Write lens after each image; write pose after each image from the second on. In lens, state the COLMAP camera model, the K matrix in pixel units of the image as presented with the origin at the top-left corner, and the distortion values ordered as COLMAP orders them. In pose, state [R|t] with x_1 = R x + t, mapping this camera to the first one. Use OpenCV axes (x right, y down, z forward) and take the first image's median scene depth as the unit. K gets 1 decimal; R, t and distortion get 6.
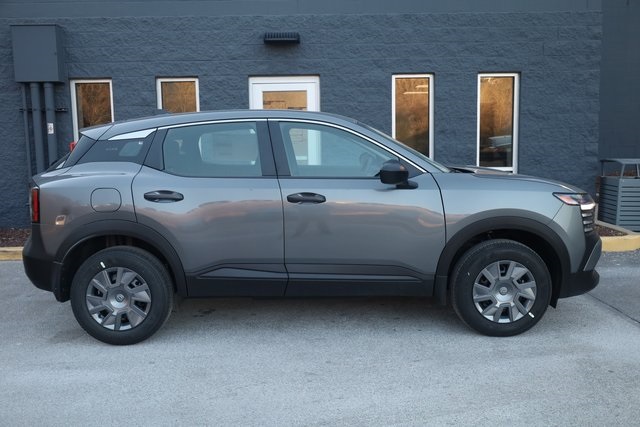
lens RADIAL K [[608.0, 0, 320.0], [0, 608.0, 213.5], [0, 0, 1]] dist [0.001587, -0.007170]
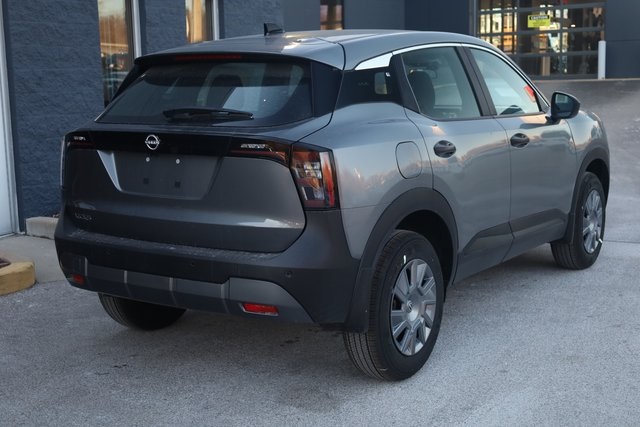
lens RADIAL K [[905.3, 0, 320.0], [0, 905.3, 213.5], [0, 0, 1]] dist [0.009377, 0.002986]
pose [[0.561440, -0.122960, 0.818331, -1.226218], [0.114011, 0.990962, 0.070679, -0.044946], [-0.819626, 0.053617, 0.570385, 0.525229]]
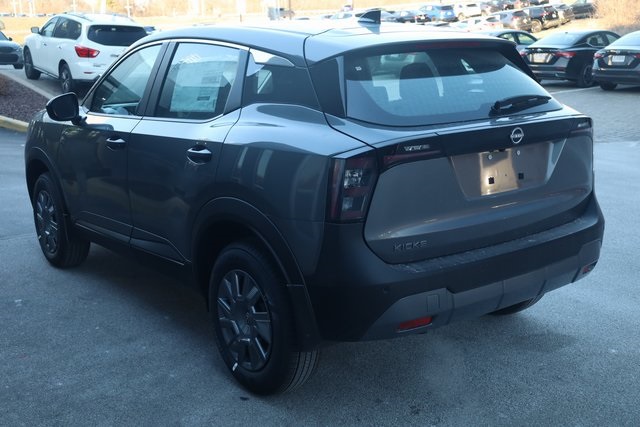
lens RADIAL K [[760.6, 0, 320.0], [0, 760.6, 213.5], [0, 0, 1]] dist [-0.009848, -0.001076]
pose [[-0.591266, -0.137556, 0.794659, -1.027006], [0.144730, 0.951252, 0.272349, -0.232648], [-0.793384, 0.276041, -0.542534, 1.800863]]
